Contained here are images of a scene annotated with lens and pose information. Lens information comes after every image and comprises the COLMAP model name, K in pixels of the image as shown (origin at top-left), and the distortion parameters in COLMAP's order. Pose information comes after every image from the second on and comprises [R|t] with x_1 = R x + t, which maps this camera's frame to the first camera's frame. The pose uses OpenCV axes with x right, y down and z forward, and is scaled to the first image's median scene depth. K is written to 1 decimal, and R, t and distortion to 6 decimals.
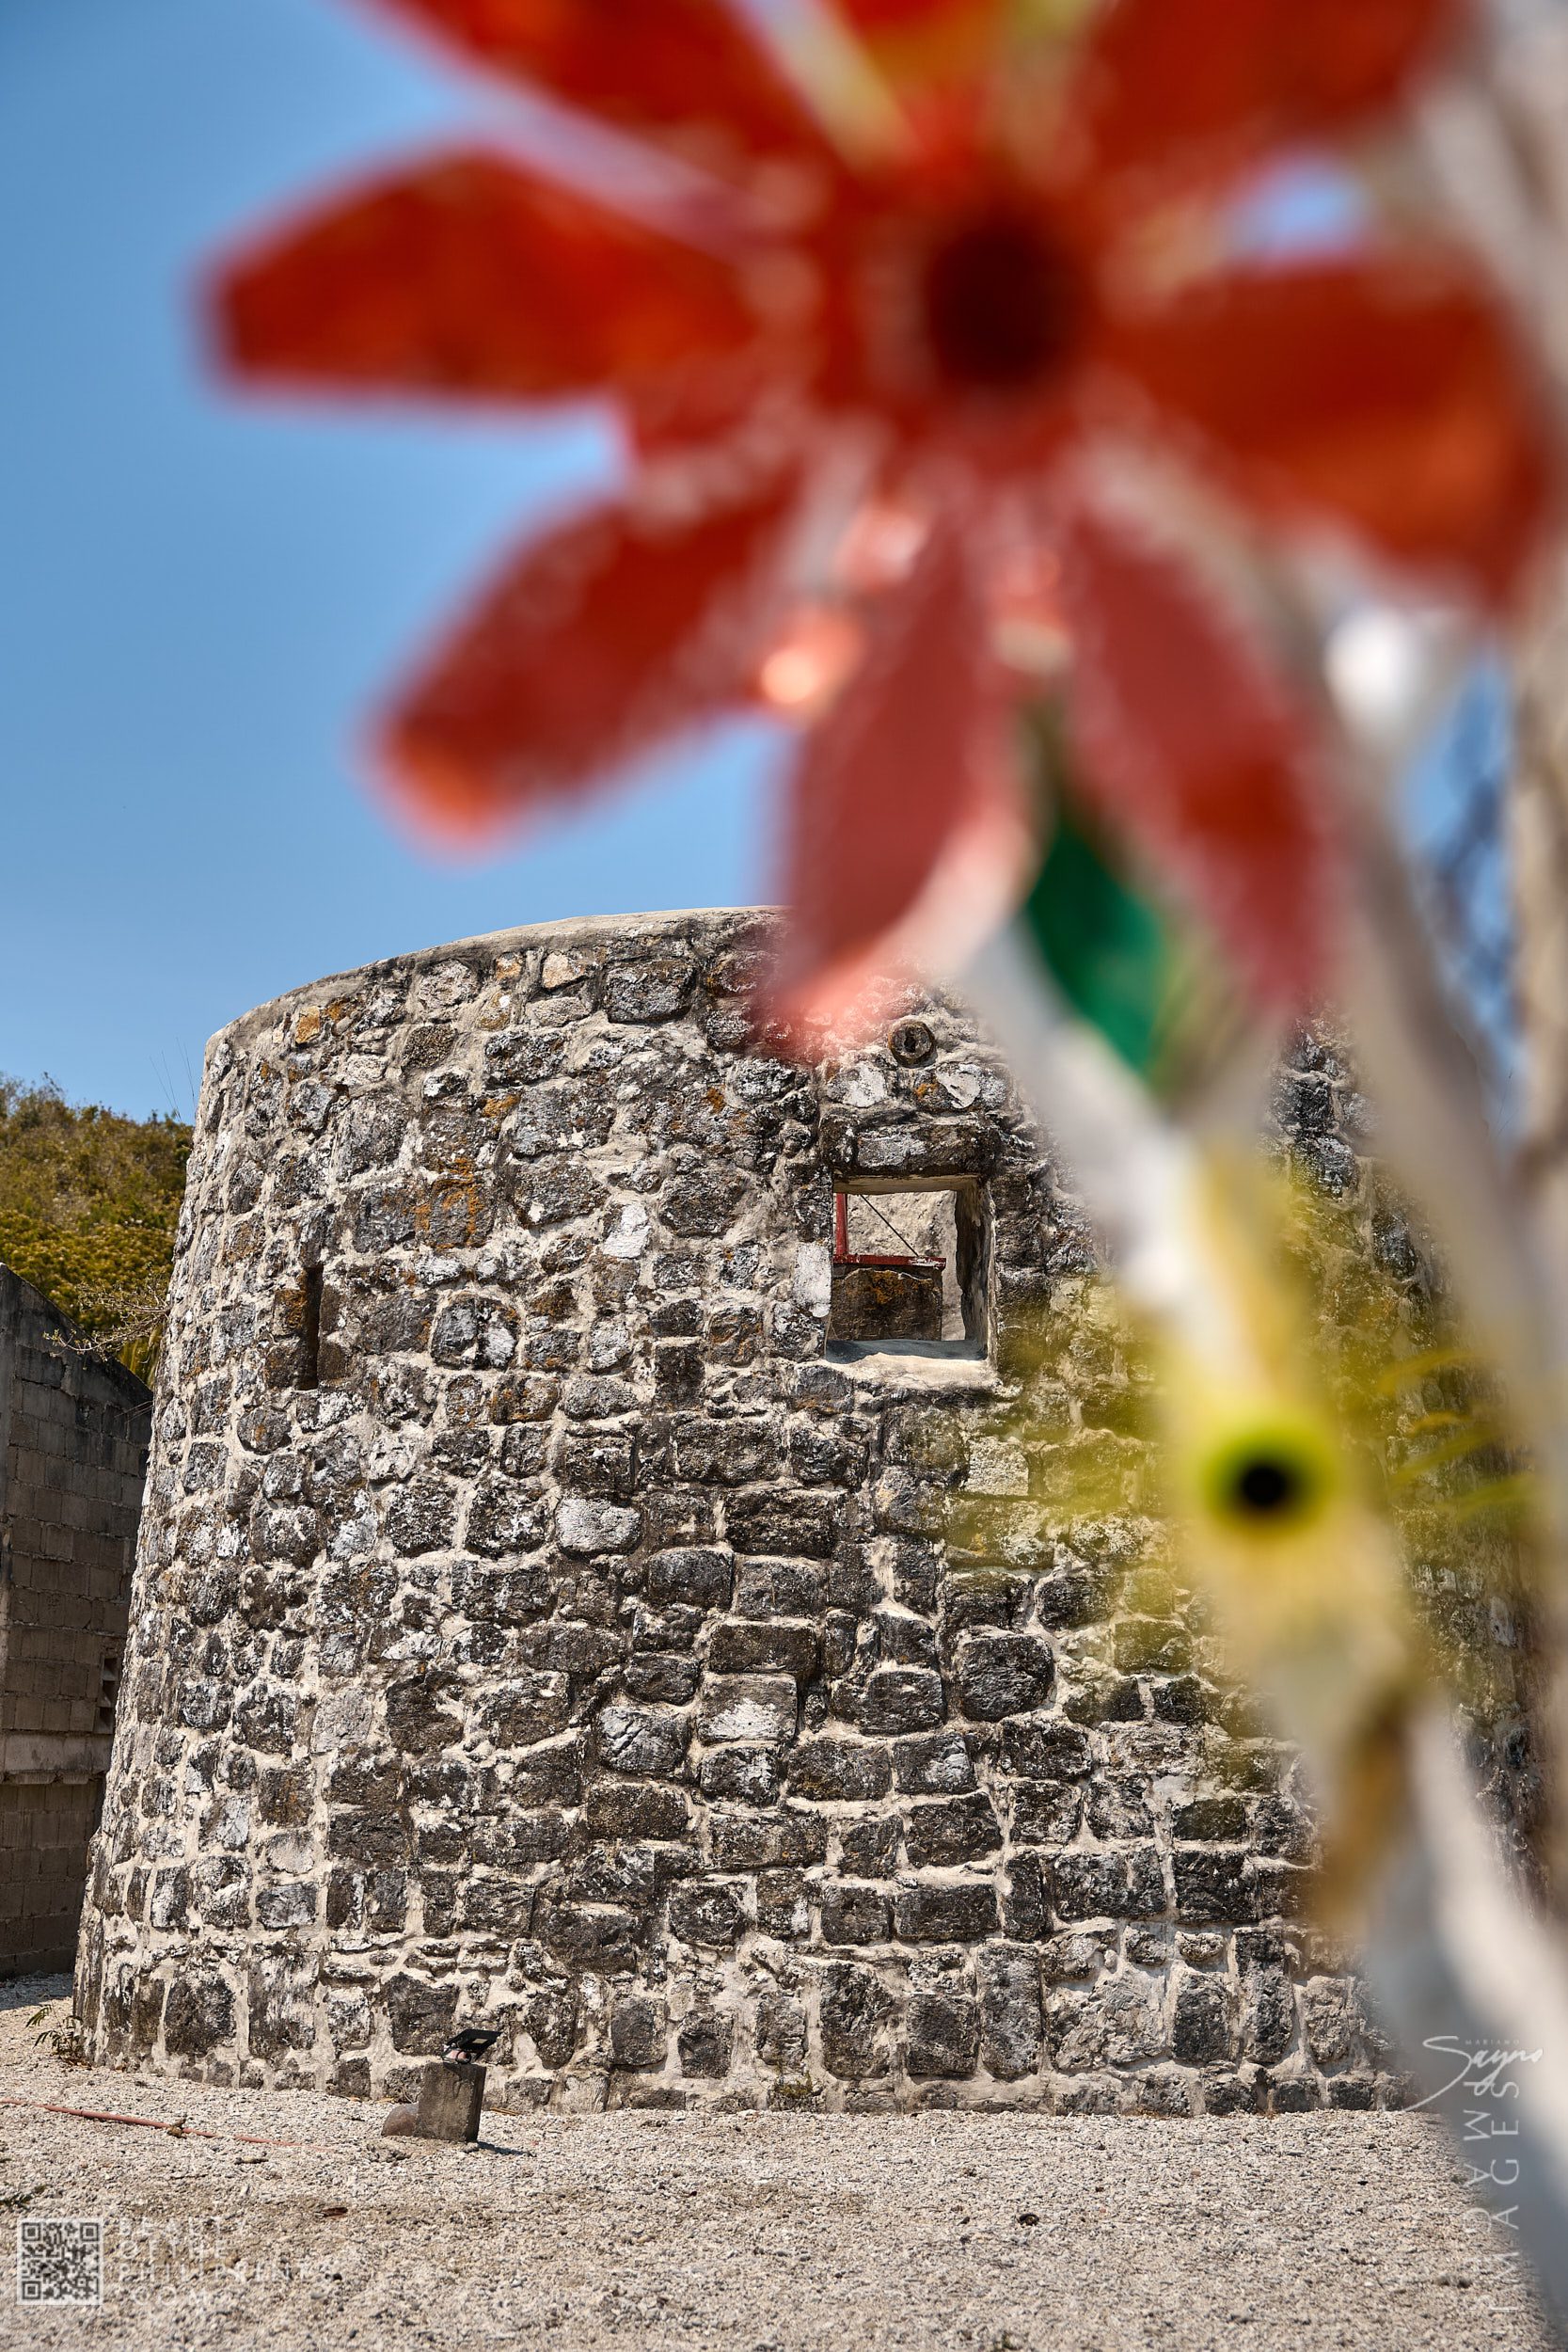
lens RADIAL K [[3018.3, 0, 731.2], [0, 3018.3, 1170.5], [0, 0, 1]] dist [0.064379, 0.081585]
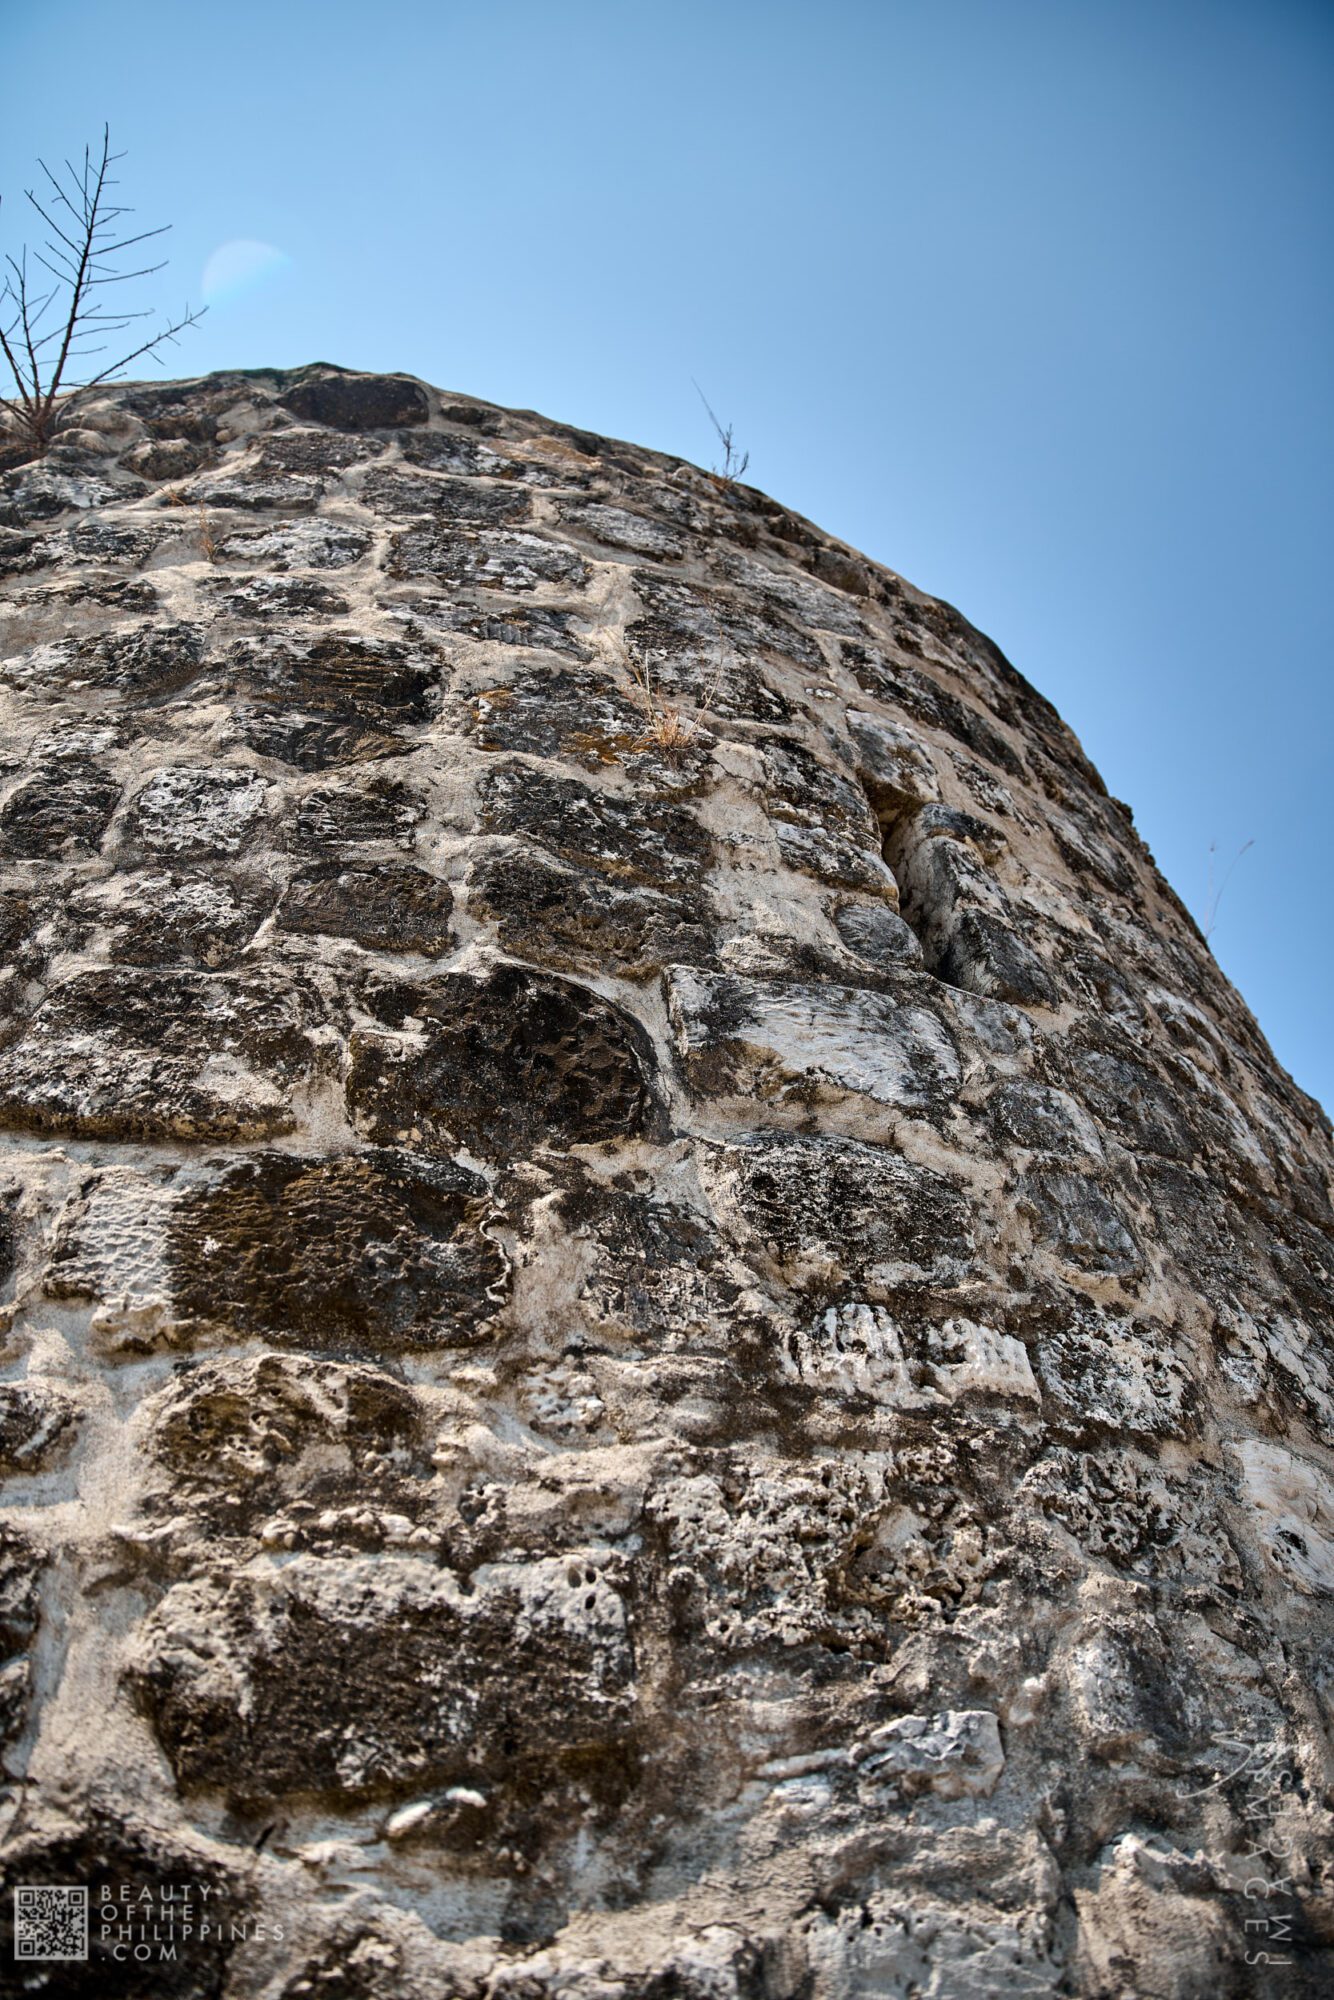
lens RADIAL K [[1349.8, 0, 650.9], [0, 1349.8, 974.3], [0, 0, 1]] dist [-0.103842, 0.069516]
pose [[0.911220, -0.322402, -0.256389, 0.253288], [0.146114, 0.834931, -0.530605, 0.168000], [0.385136, 0.446035, 0.807913, 0.877862]]
